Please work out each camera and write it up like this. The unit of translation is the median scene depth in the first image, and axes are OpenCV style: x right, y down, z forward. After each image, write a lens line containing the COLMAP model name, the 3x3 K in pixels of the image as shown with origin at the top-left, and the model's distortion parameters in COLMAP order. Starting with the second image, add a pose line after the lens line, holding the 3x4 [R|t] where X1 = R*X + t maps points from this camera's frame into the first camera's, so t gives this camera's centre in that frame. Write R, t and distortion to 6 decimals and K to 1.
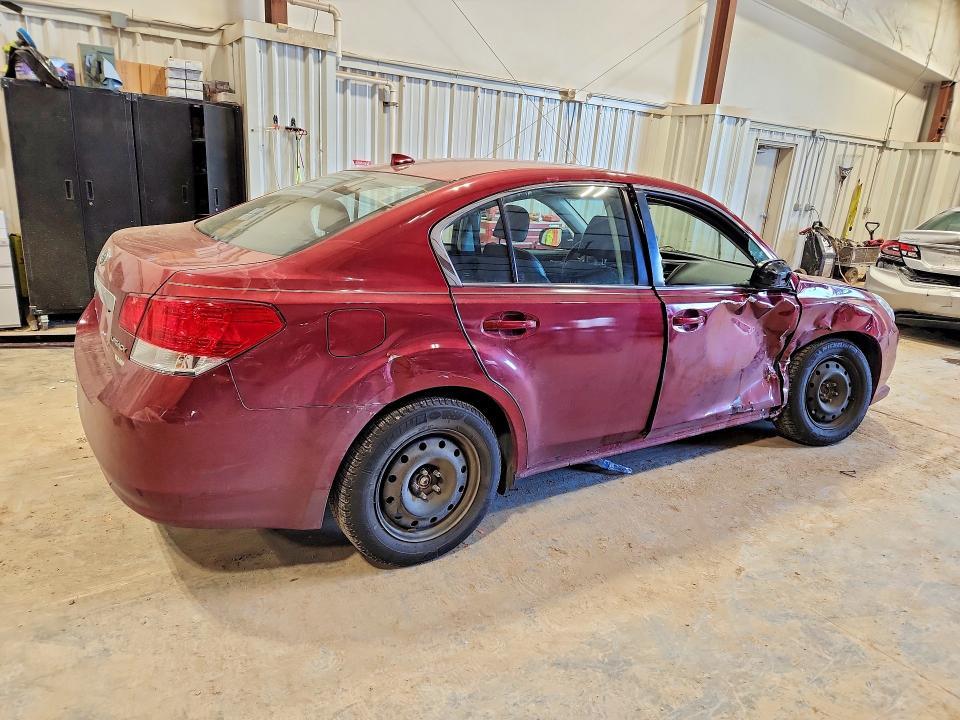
lens RADIAL K [[620.1, 0, 474.9], [0, 620.1, 355.0], [0, 0, 1]] dist [0.066546, -0.049252]
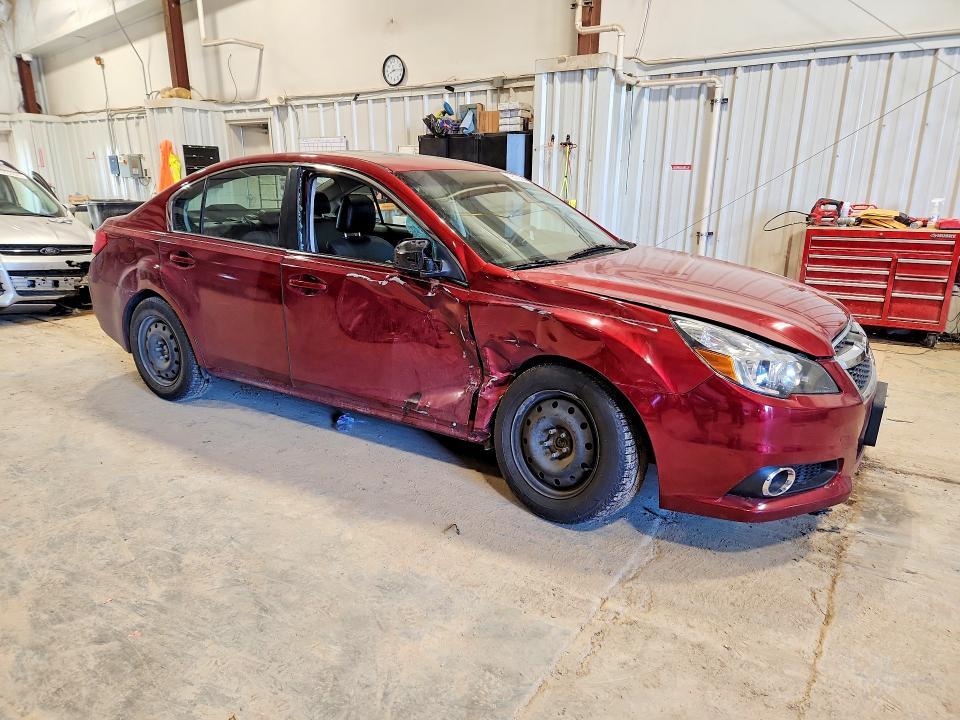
lens RADIAL K [[620.1, 0, 474.9], [0, 620.1, 355.0], [0, 0, 1]] dist [0.066546, -0.049252]
pose [[0.431242, 0.182377, -0.883611, 0.761706], [-0.224153, 0.970308, 0.090875, -0.053277], [0.873948, 0.158875, 0.459318, 0.409150]]
